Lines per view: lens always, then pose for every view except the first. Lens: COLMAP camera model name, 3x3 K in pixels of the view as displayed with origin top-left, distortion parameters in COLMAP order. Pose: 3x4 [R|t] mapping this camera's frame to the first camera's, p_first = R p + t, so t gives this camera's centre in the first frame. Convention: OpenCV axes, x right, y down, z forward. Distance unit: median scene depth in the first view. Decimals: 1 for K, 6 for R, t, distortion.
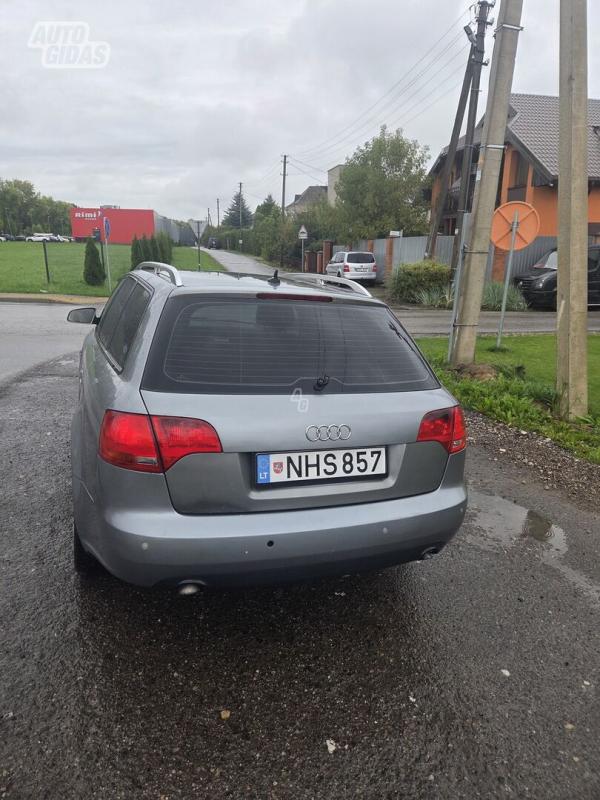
lens RADIAL K [[571.0, 0, 316.7], [0, 571.0, 399.8], [0, 0, 1]] dist [0.058654, -0.078172]
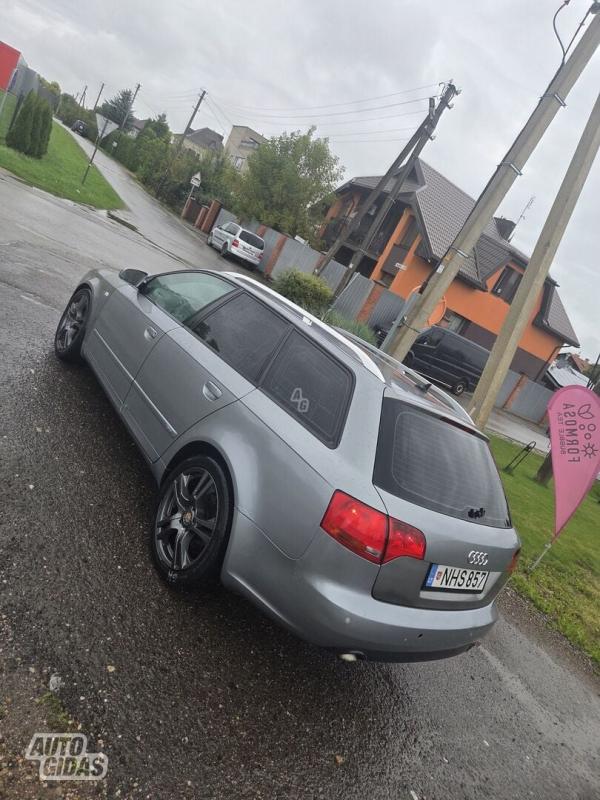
lens RADIAL K [[571.0, 0, 316.7], [0, 571.0, 399.8], [0, 0, 1]] dist [0.058654, -0.078172]
pose [[0.853242, 0.354129, 0.382846, -0.269580], [-0.376573, 0.926222, -0.017485, -0.033606], [-0.360792, -0.129251, 0.923647, -0.001982]]
